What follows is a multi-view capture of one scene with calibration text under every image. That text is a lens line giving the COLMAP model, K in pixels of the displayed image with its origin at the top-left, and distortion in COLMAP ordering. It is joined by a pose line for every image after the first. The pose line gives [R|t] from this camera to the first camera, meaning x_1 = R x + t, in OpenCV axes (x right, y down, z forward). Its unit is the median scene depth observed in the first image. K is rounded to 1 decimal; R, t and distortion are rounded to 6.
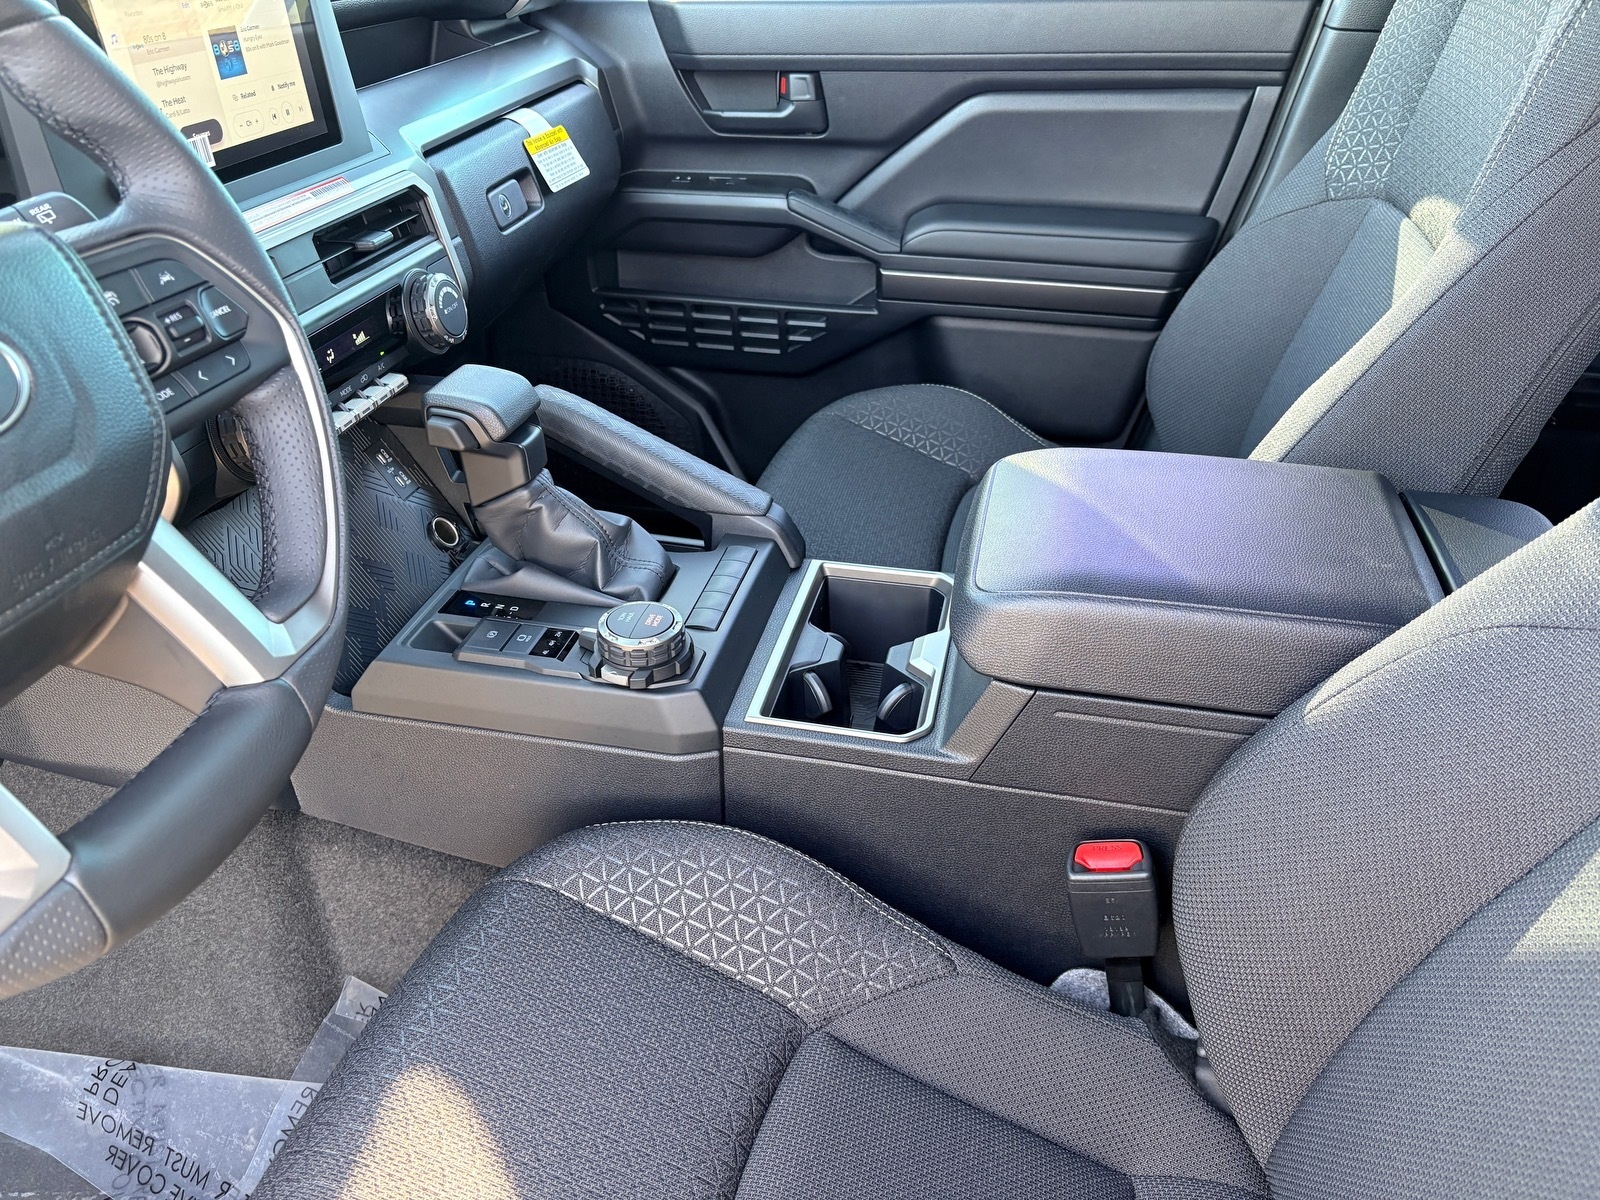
lens RADIAL K [[1219.3, 0, 804.4], [0, 1219.3, 602.1], [0, 0, 1]] dist [0.026546, -0.031089]
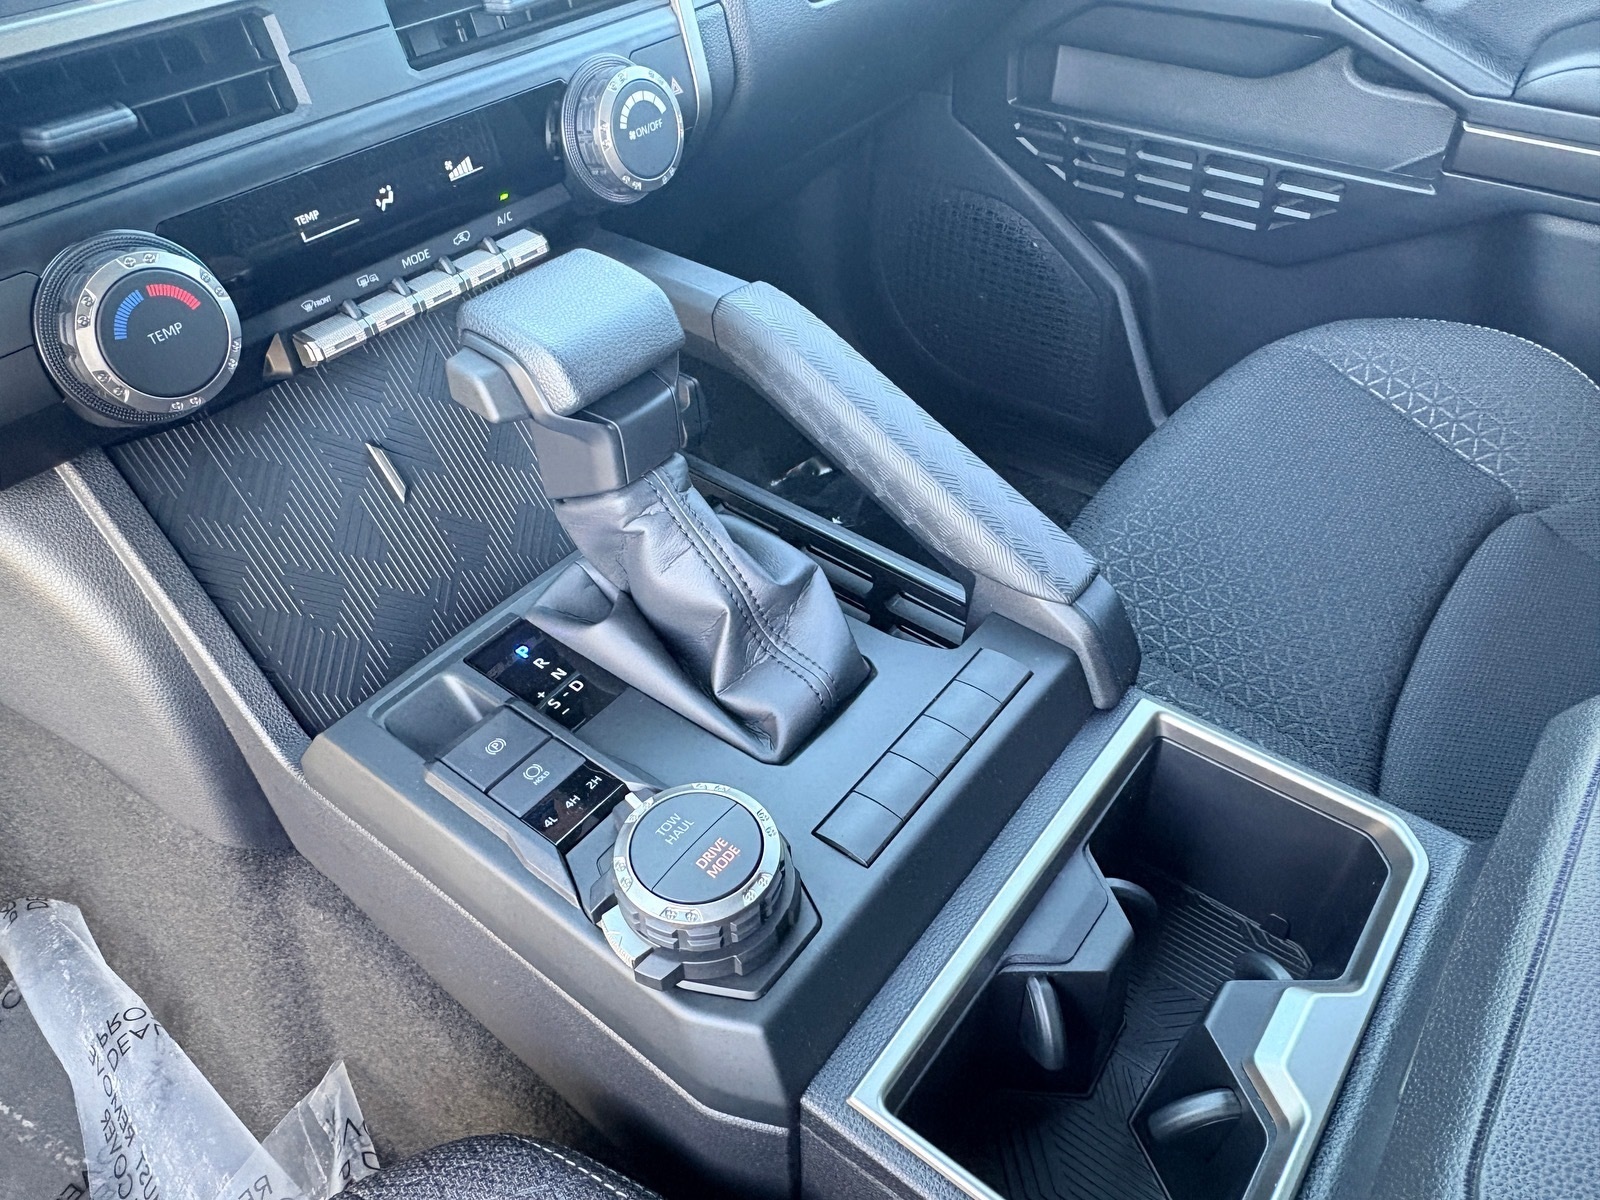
lens RADIAL K [[1114.6, 0, 758.4], [0, 1114.6, 591.7], [0, 0, 1]] dist [0.009131, -0.017864]
pose [[0.891628, 0.273148, -0.361095, 0.022776], [-0.201134, 0.953468, 0.224598, -0.175569], [0.405640, -0.127629, 0.905078, 0.553154]]
